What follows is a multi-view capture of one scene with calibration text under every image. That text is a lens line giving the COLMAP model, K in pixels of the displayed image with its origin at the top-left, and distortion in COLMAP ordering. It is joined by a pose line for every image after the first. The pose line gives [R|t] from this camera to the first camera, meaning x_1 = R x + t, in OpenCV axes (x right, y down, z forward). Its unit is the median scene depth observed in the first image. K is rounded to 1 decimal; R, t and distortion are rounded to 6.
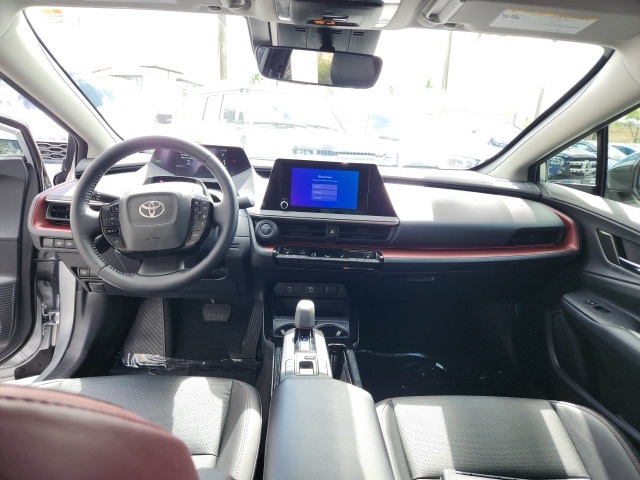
lens RADIAL K [[429.8, 0, 321.2], [0, 429.8, 238.9], [0, 0, 1]] dist [0.074751, -0.066805]
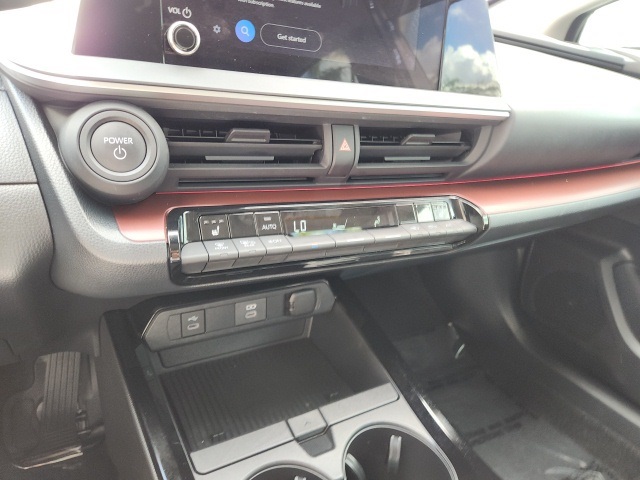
lens RADIAL K [[432.9, 0, 322.1], [0, 432.9, 247.4], [0, 0, 1]] dist [0.049664, -0.071622]
pose [[0.882215, -0.142236, 0.448849, -0.143772], [0.033958, 0.970019, 0.240645, -0.022841], [-0.469620, -0.197058, 0.860596, 0.732384]]
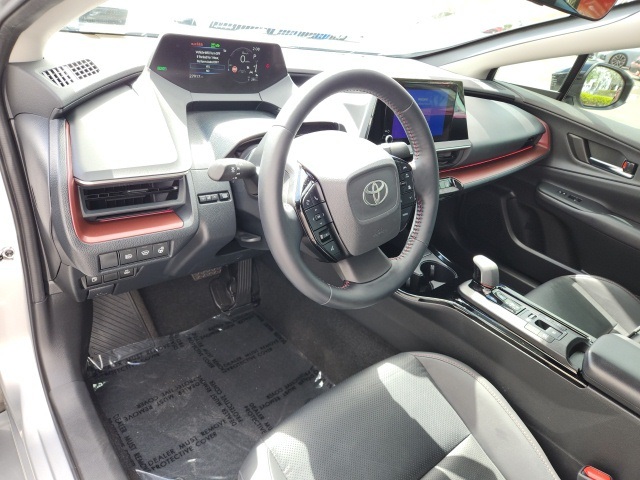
lens RADIAL K [[433.4, 0, 307.5], [0, 433.4, 237.7], [0, 0, 1]] dist [0.061093, -0.054092]
pose [[0.795109, -0.232423, 0.560162, -0.710591], [0.020630, 0.933479, 0.358037, -0.203034], [-0.606116, -0.273122, 0.747013, 0.431255]]
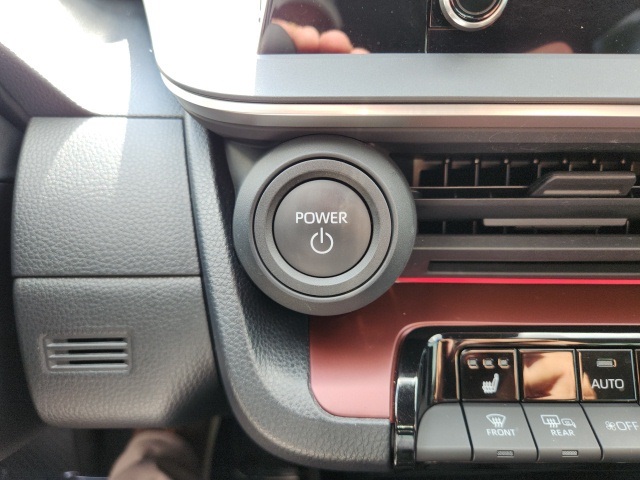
lens RADIAL K [[454.3, 0, 320.0], [0, 454.3, 240.0], [0, 0, 1]] dist [-0.021334, -0.002895]
pose [[0.996472, -0.043357, -0.071857, -0.119212], [0.059282, 0.969699, 0.237000, -0.048476], [0.059404, -0.240424, 0.968849, 0.873289]]
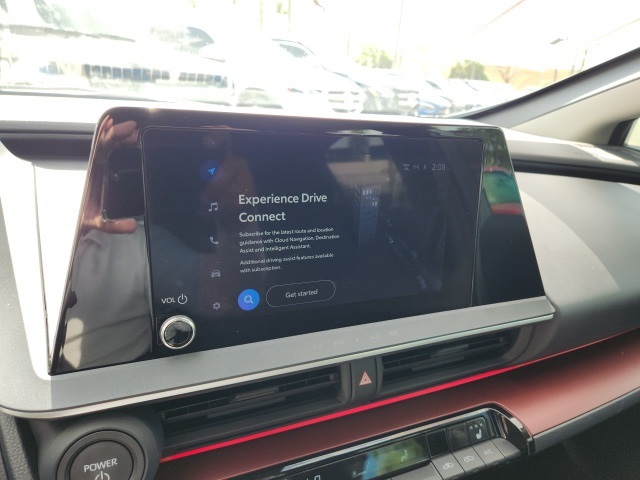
lens RADIAL K [[437.2, 0, 324.4], [0, 437.2, 241.8], [0, 0, 1]] dist [0.041090, -0.051106]
pose [[0.911344, -0.121513, 0.393302, -0.100535], [0.058744, 0.984050, 0.167910, -0.155421], [-0.407432, -0.129920, 0.903947, 0.778233]]
